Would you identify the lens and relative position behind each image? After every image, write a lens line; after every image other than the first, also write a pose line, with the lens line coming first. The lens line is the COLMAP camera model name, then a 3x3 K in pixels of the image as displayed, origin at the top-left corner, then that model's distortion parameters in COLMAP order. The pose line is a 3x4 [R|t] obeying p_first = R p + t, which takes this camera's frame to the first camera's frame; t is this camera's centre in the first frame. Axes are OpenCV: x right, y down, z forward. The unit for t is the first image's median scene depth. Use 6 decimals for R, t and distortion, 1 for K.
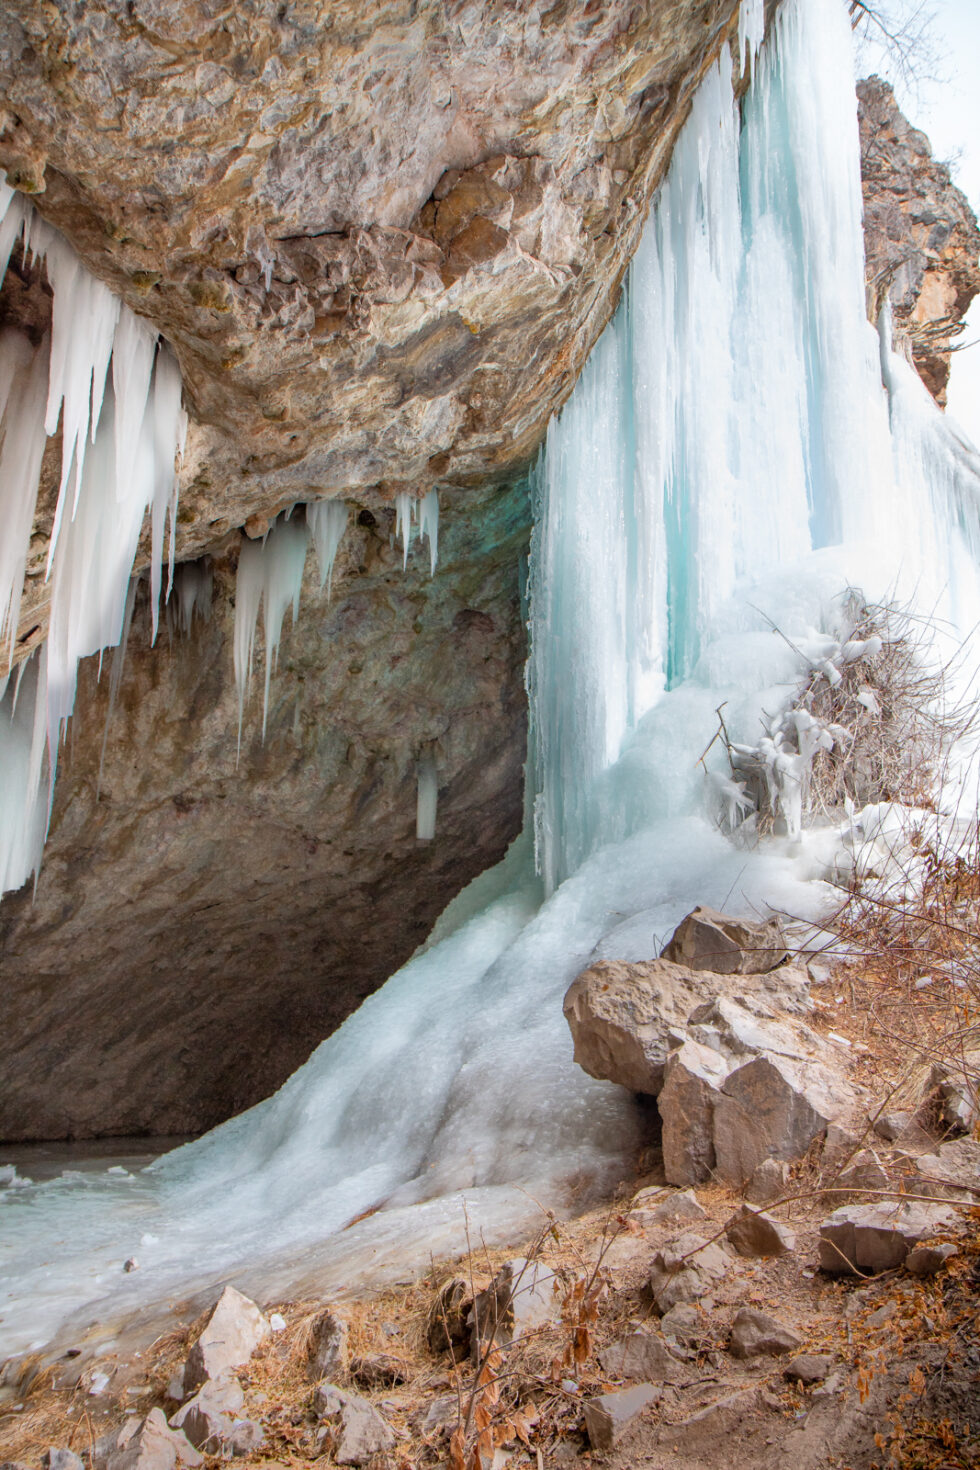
lens RADIAL K [[1136.6, 0, 489.3], [0, 1136.6, 756.0], [0, 0, 1]] dist [-0.119416, 0.106417]
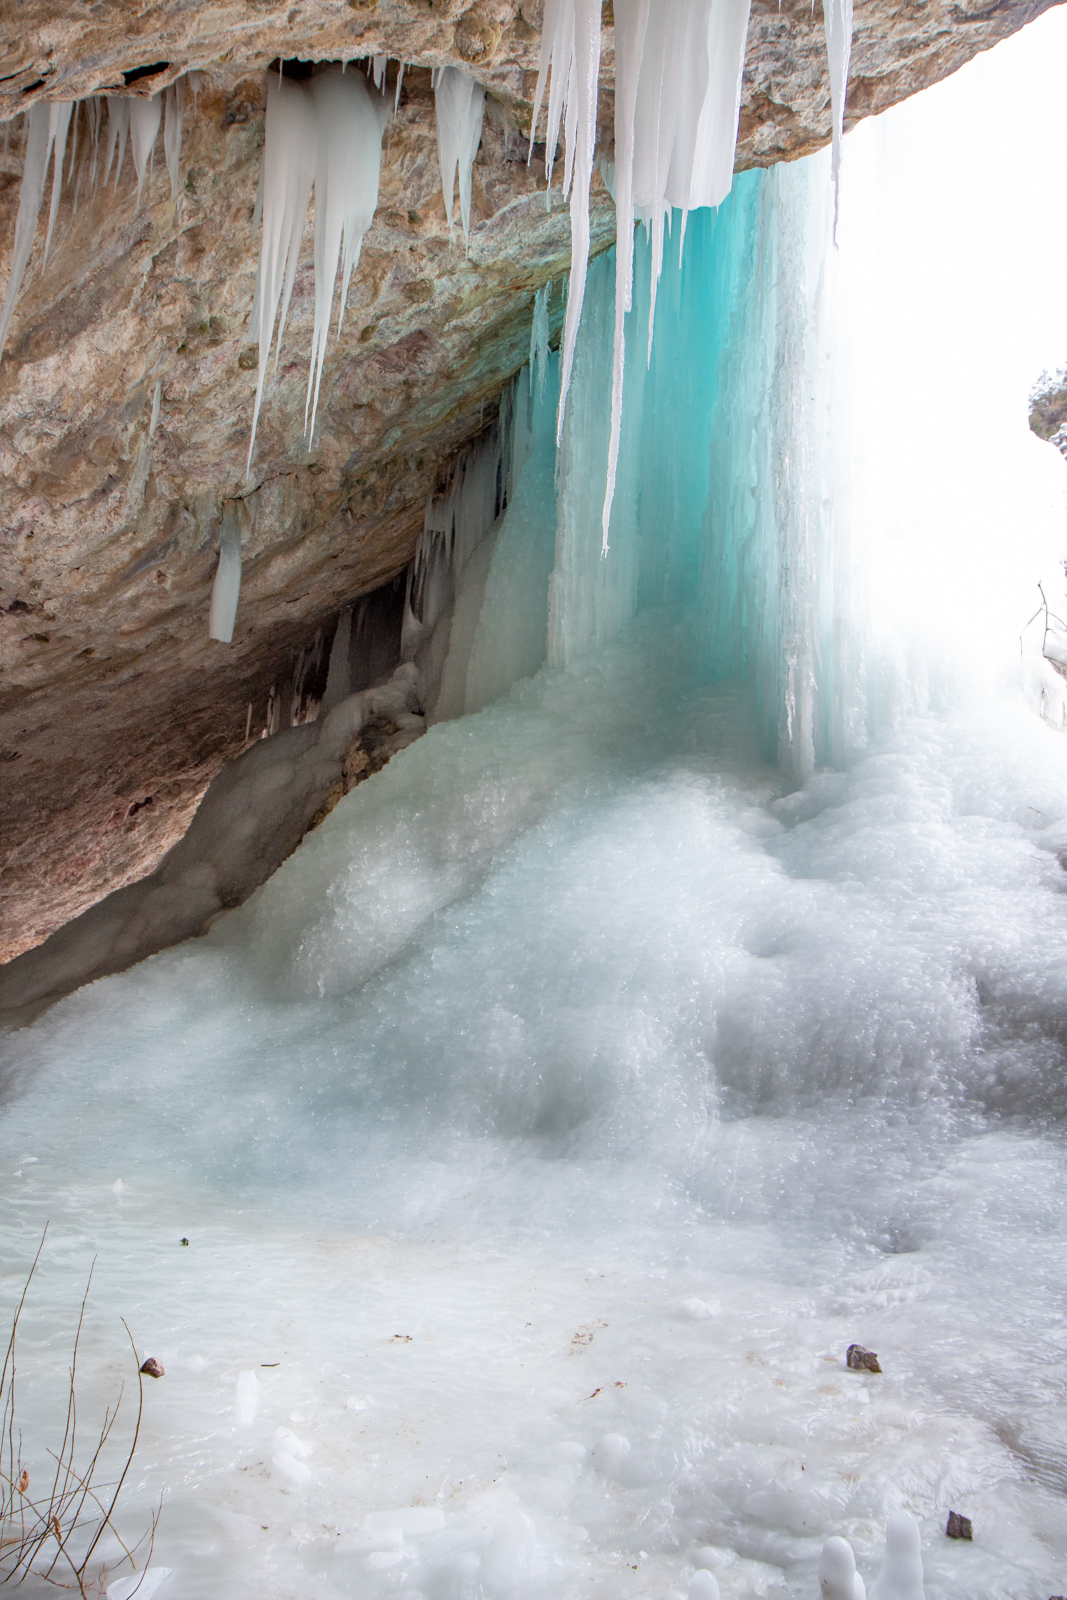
lens RADIAL K [[1237.1, 0, 532.7], [0, 1237.1, 822.8], [0, 0, 1]] dist [-0.119416, 0.106417]
pose [[0.739250, 0.092316, 0.667074, -0.643711], [-0.201098, 0.975625, 0.087841, 0.125275], [-0.642705, -0.199083, 0.739795, 0.515597]]
